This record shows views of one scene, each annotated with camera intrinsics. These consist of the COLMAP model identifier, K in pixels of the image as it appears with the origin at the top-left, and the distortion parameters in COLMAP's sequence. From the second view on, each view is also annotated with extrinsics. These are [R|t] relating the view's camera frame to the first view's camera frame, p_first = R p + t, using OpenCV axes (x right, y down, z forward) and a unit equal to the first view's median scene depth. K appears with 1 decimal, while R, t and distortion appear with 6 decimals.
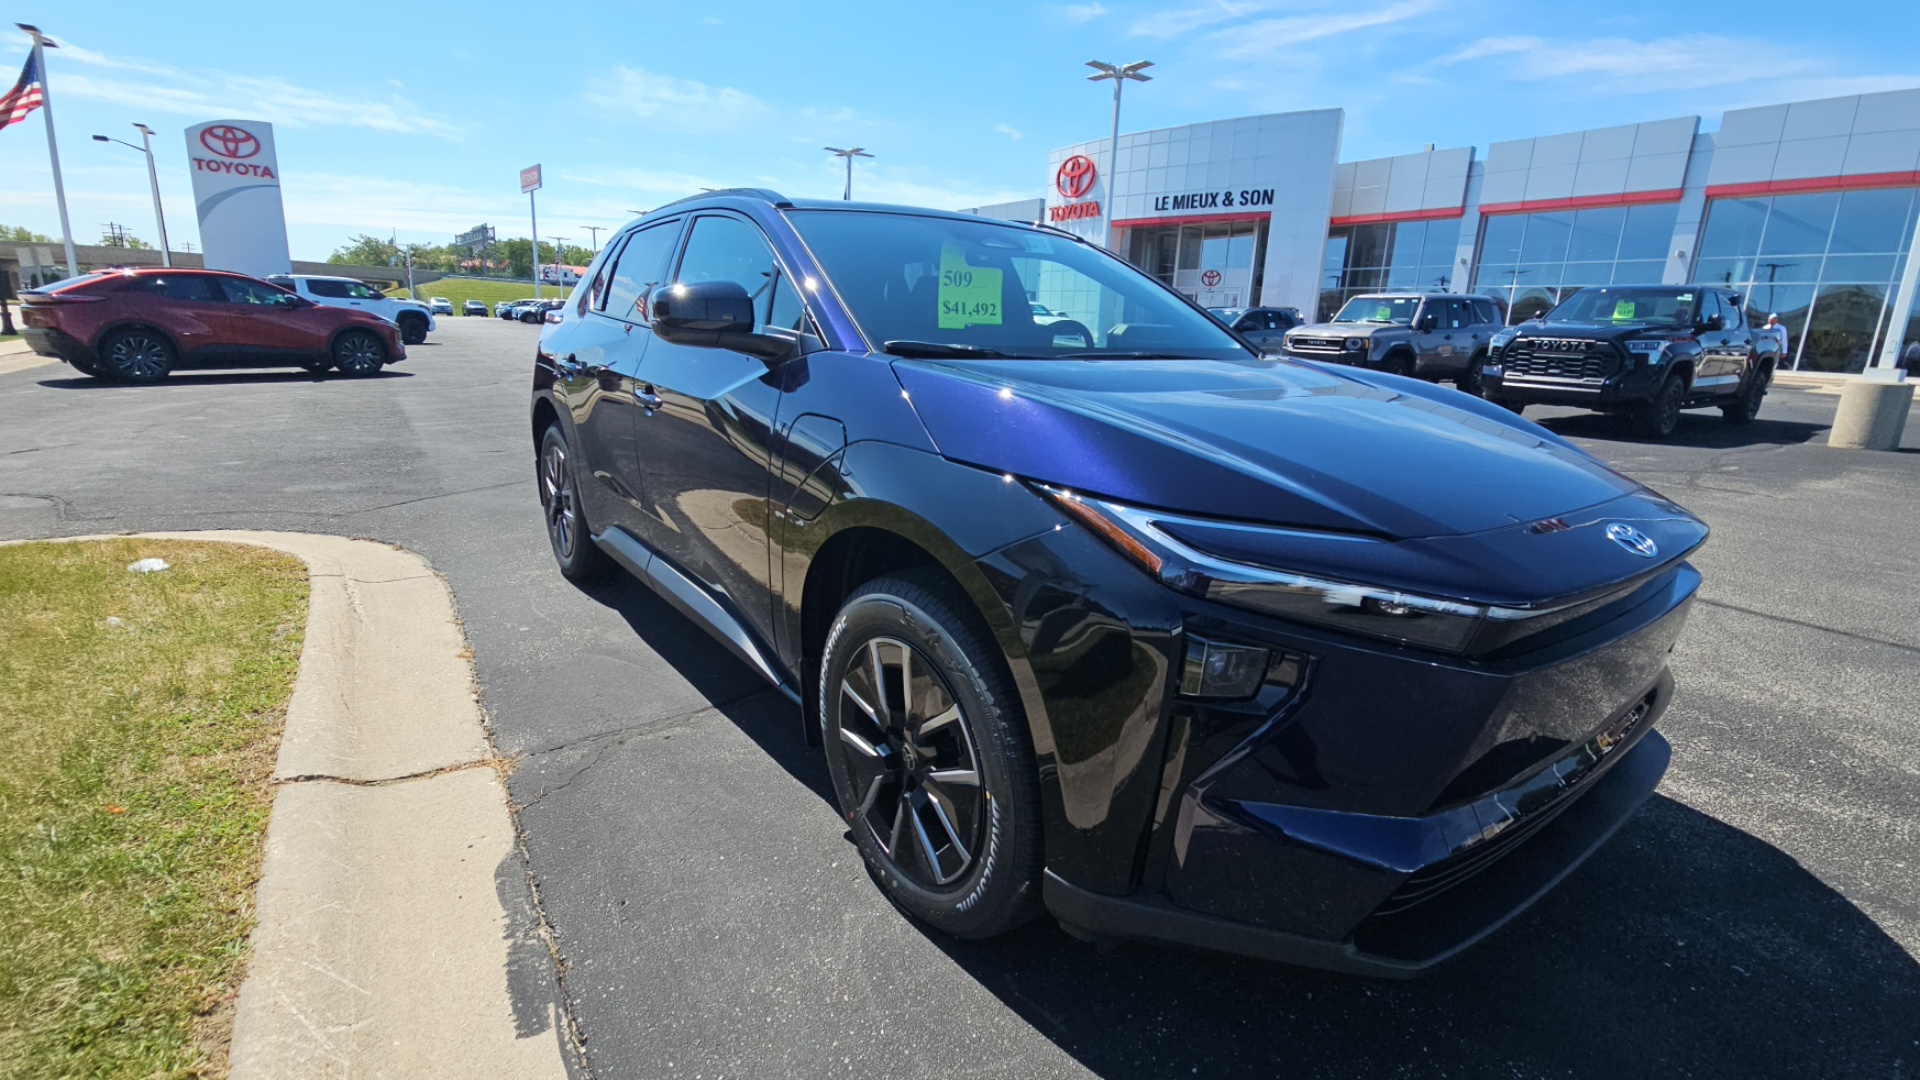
lens RADIAL K [[857.1, 0, 968.8], [0, 857.1, 531.2], [0, 0, 1]] dist [0.007440, -0.007234]
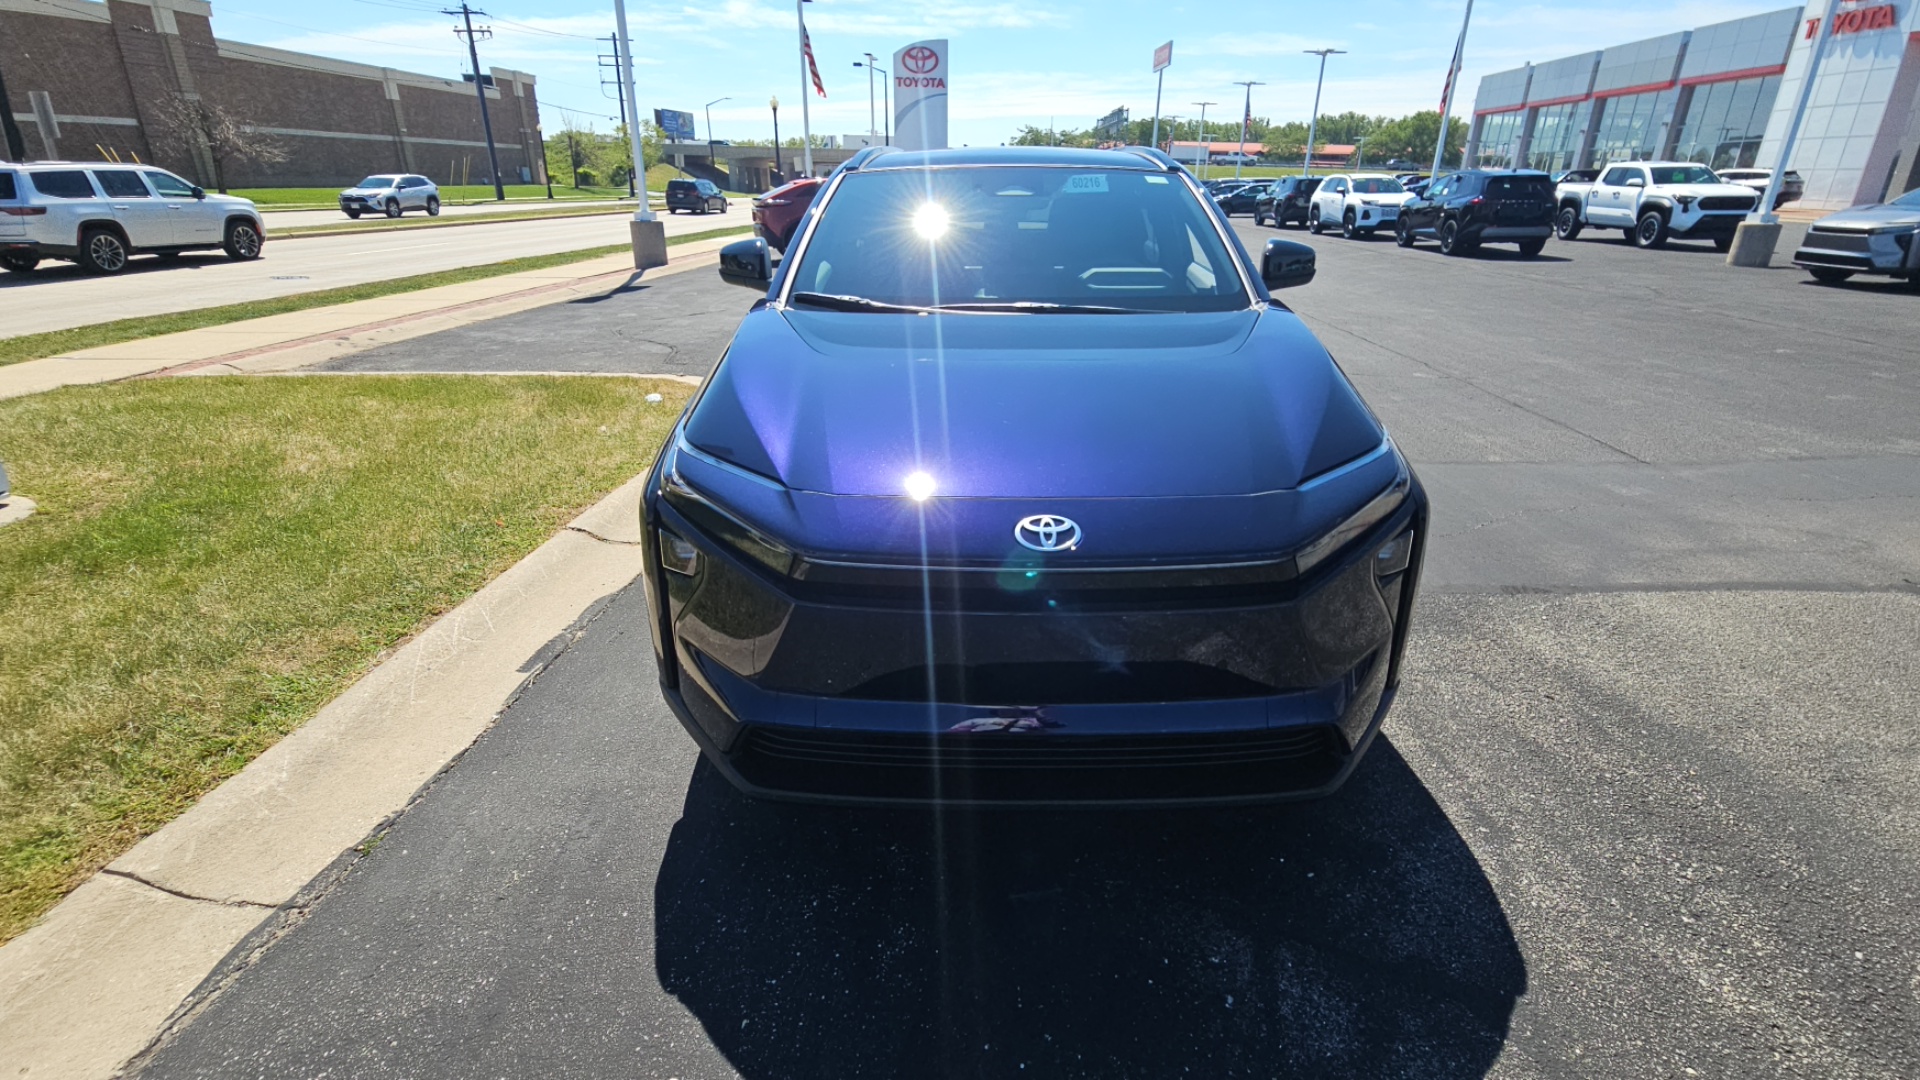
lens RADIAL K [[857.1, 0, 980.6], [0, 857.1, 526.7], [0, 0, 1]] dist [0.007440, -0.007234]
pose [[0.795323, 0.195071, -0.573941, 0.156851], [-0.119485, 0.978680, 0.167061, -0.019757], [0.594293, -0.064290, 0.801675, 0.011984]]
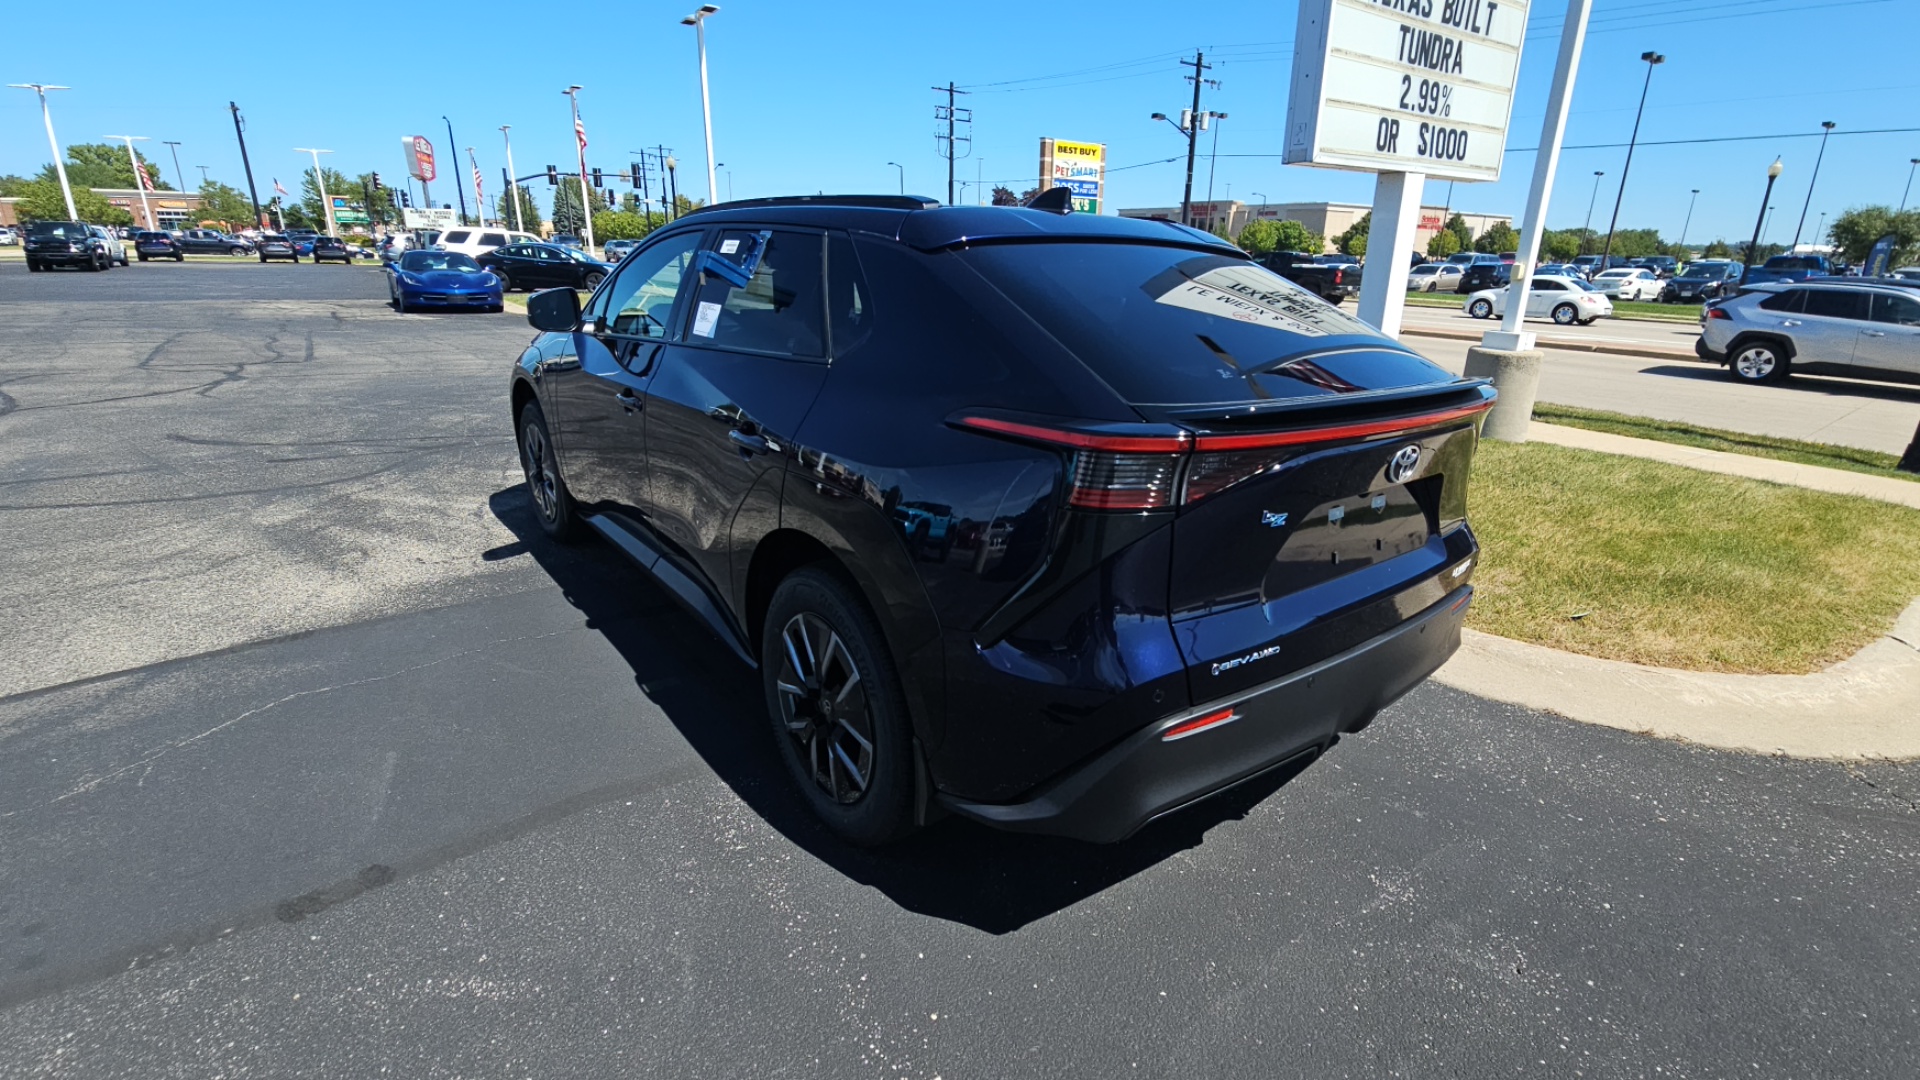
lens RADIAL K [[857.1, 0, 983.6], [0, 857.1, 542.8], [0, 0, 1]] dist [0.007440, -0.007234]
pose [[-0.997111, -0.056206, -0.051098, -0.057086], [-0.074726, 0.846607, 0.526946, -0.155078], [0.013642, 0.529242, -0.848361, 0.542324]]
